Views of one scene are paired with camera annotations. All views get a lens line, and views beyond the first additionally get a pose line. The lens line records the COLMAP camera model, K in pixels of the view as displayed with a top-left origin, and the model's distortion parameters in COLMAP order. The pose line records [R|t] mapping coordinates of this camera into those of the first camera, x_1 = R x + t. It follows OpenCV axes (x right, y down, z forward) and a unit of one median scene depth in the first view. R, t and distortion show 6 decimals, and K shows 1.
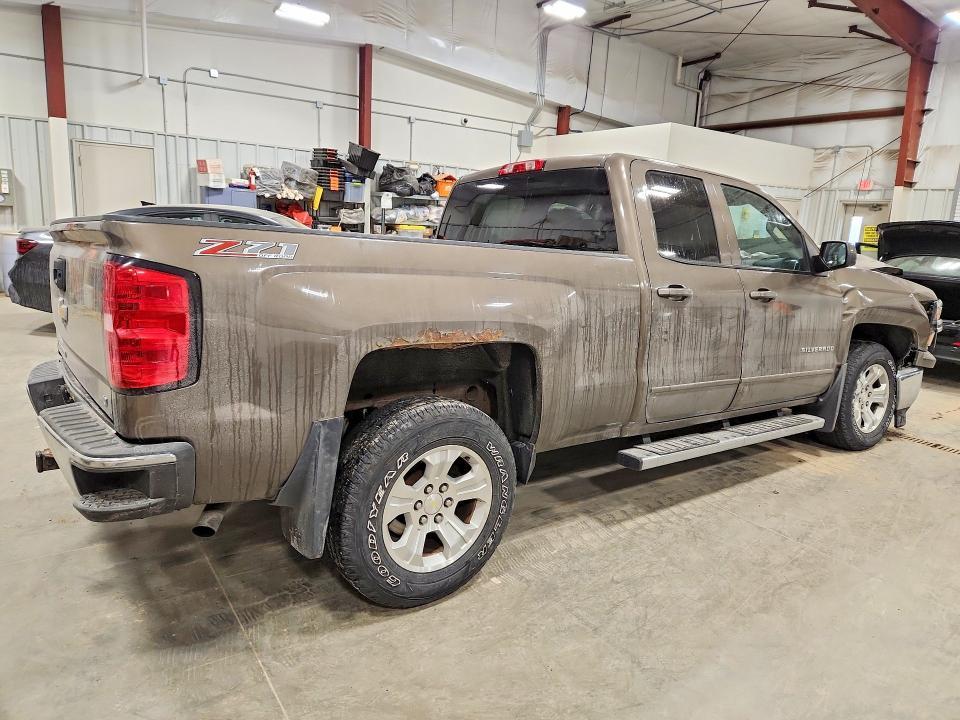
lens RADIAL K [[698.9, 0, 476.2], [0, 698.9, 357.3], [0, 0, 1]] dist [0.056695, -0.058546]
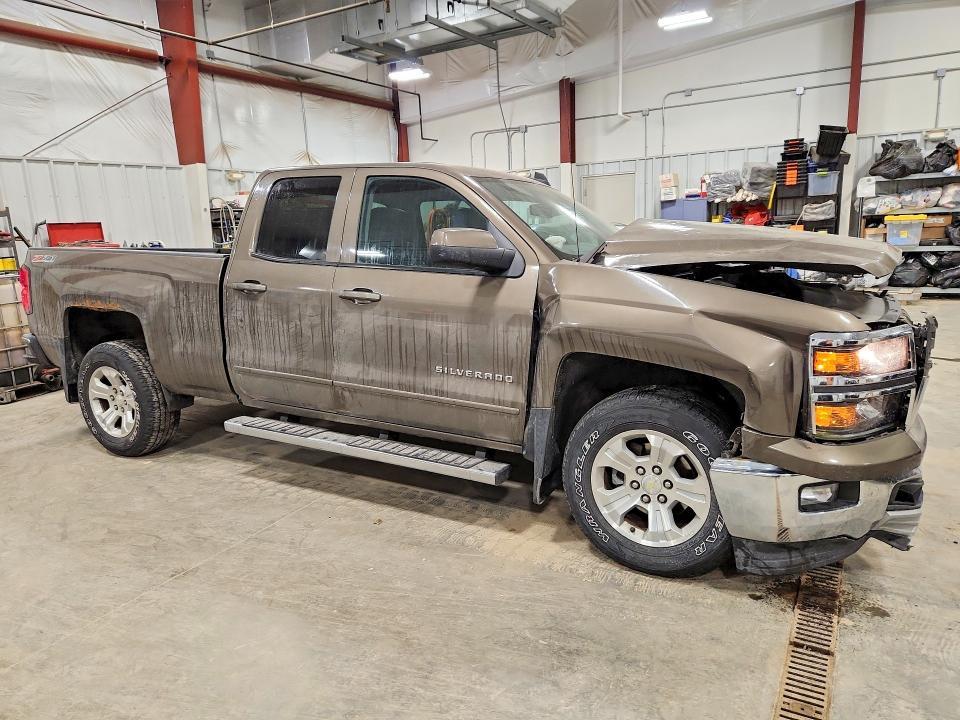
lens RADIAL K [[698.9, 0, 476.2], [0, 698.9, 357.3], [0, 0, 1]] dist [0.056695, -0.058546]
pose [[0.341332, 0.104694, -0.934094, 0.570387], [-0.117285, 0.990755, 0.068187, -0.038088], [0.932597, 0.086281, 0.350456, 0.361236]]
